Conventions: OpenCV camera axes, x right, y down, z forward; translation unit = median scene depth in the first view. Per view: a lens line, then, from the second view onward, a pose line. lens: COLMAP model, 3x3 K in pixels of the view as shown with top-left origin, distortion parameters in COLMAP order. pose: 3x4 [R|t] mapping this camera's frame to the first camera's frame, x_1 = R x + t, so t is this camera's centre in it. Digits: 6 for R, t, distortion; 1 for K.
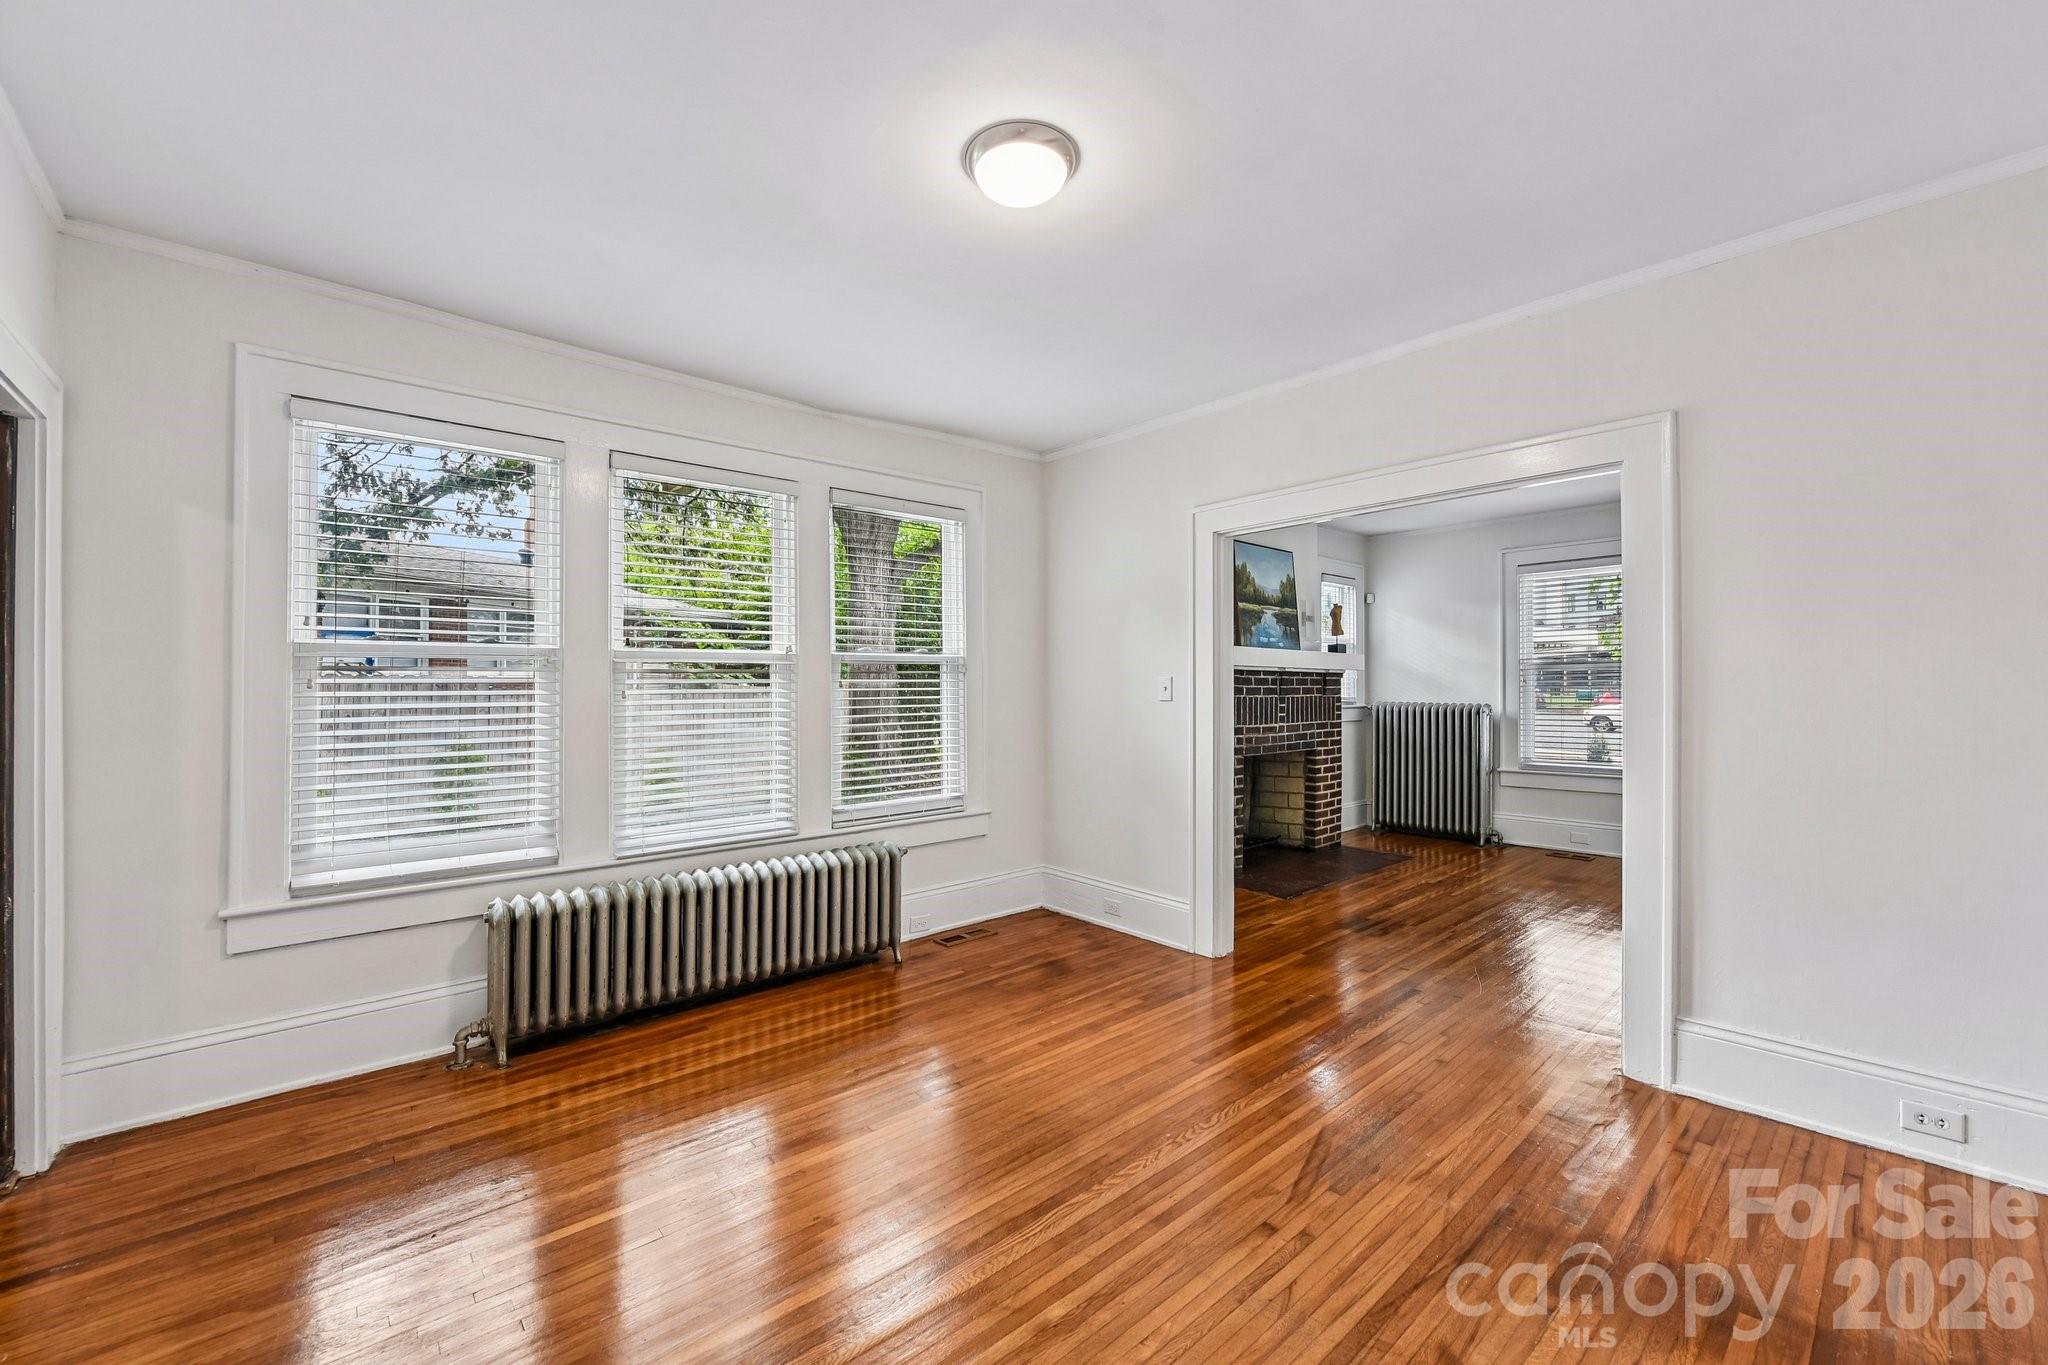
lens RADIAL K [[824.8, 0, 1049.9], [0, 824.8, 676.0], [0, 0, 1]] dist [-0.016153, -0.000242]
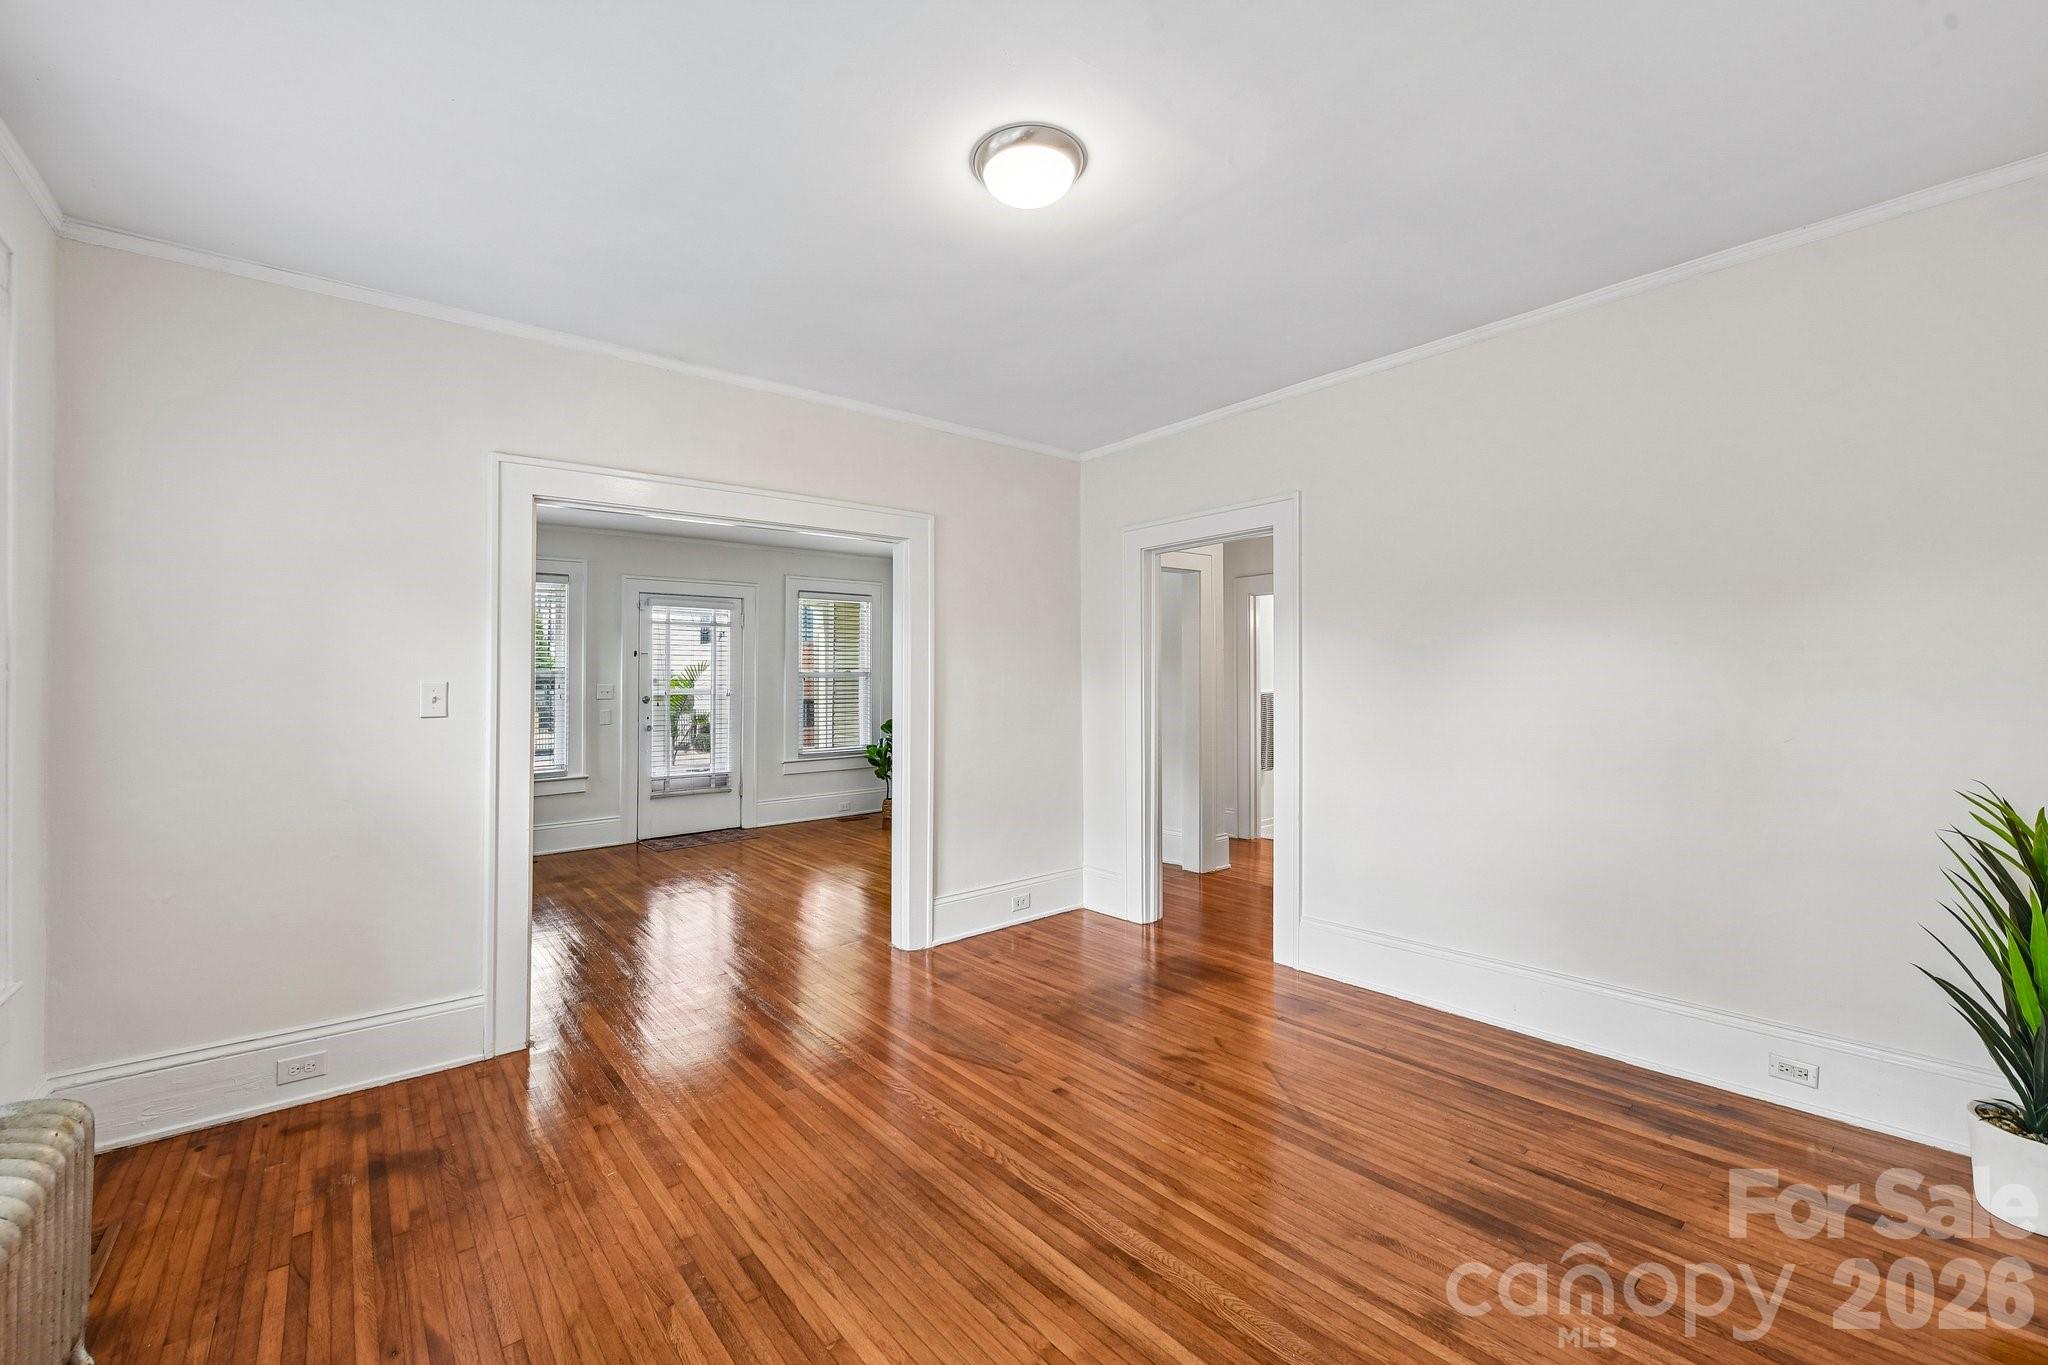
lens RADIAL K [[830.1, 0, 1021.2], [0, 830.1, 678.4], [0, 0, 1]] dist [-0.007742, 0.000024]
pose [[0.058584, 0.006757, 0.998260, -0.381953], [0.005399, 0.999960, -0.007085, 0.003937], [-0.998268, 0.005805, 0.058545, 0.342817]]
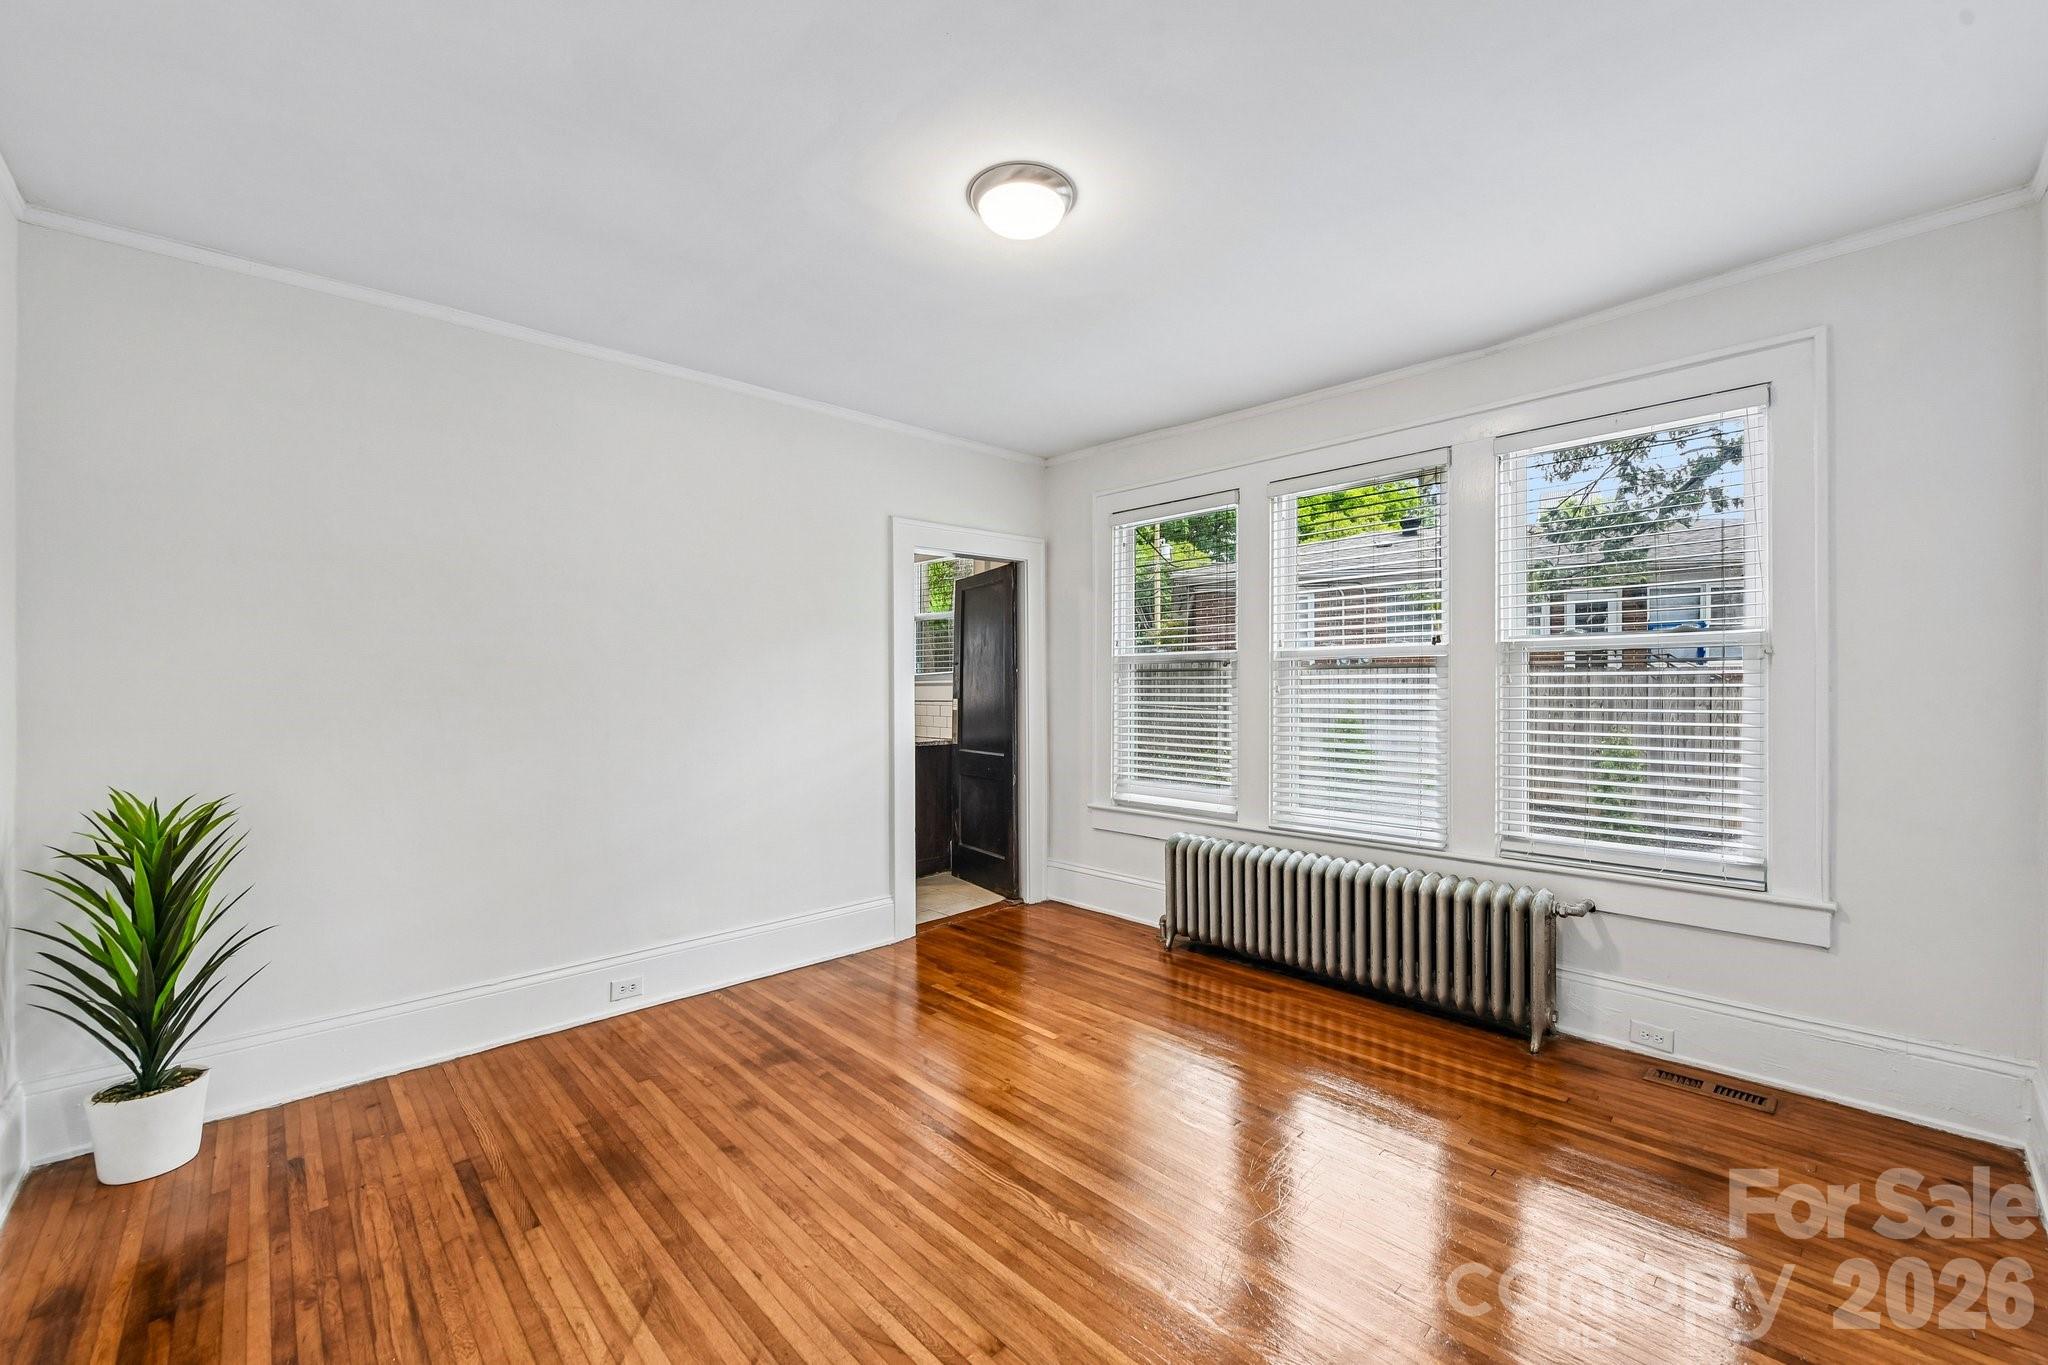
lens RADIAL K [[850.2, 0, 1026.4], [0, 850.2, 676.1], [0, 0, 1]] dist [-0.013508, -0.000383]
pose [[0.001734, -0.002555, -0.999995, 0.392798], [0.015778, 0.999872, -0.002528, 0.000684], [0.999874, -0.015774, 0.001774, 0.366389]]
